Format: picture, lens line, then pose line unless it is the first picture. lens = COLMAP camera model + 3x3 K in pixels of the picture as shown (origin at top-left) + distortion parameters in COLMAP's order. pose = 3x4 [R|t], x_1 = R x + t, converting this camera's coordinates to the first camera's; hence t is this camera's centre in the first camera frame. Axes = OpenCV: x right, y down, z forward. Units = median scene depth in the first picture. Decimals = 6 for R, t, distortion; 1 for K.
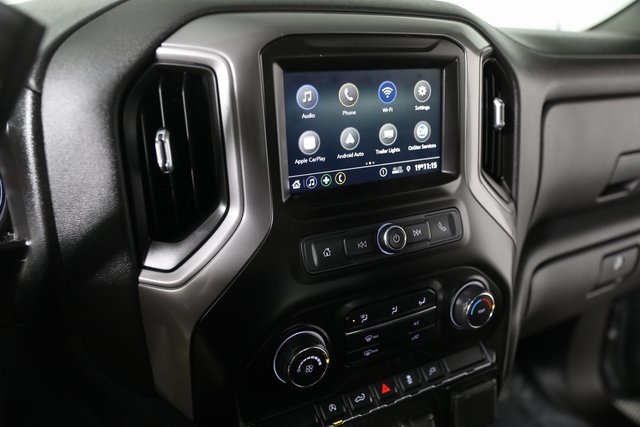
lens RADIAL K [[516.5, 0, 327.7], [0, 516.5, 223.8], [0, 0, 1]] dist [-0.101945, 0.001131]
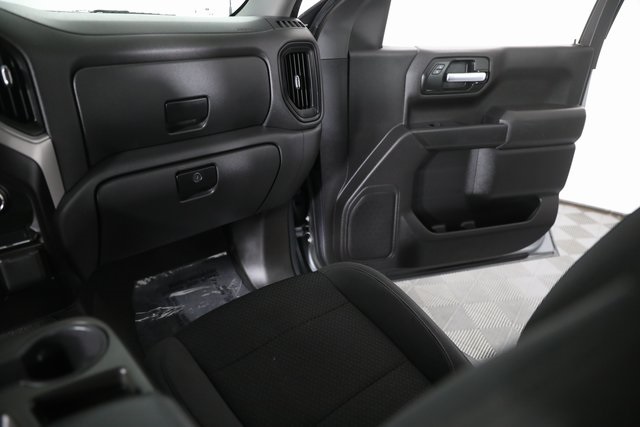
lens RADIAL K [[434.4, 0, 313.9], [0, 434.4, 213.6], [0, 0, 1]] dist [-0.099857, 0.058737]
pose [[0.980361, -0.091591, 0.174651, 1.200485], [0.080317, 0.994268, 0.070578, 0.217510], [-0.180114, -0.055164, 0.982098, -0.518509]]
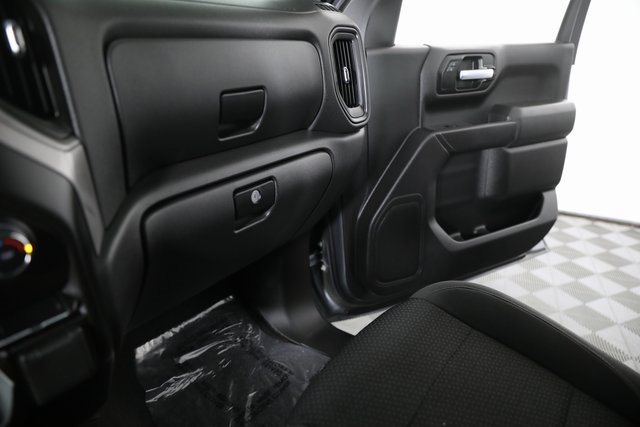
lens RADIAL K [[434.4, 0, 318.9], [0, 434.4, 213.5], [0, 0, 1]] dist [-0.099857, 0.058737]
pose [[0.906757, -0.180168, 0.381224, 0.595813], [0.182516, 0.982735, 0.030324, 0.199140], [-0.380106, 0.042083, 0.923985, 0.149791]]
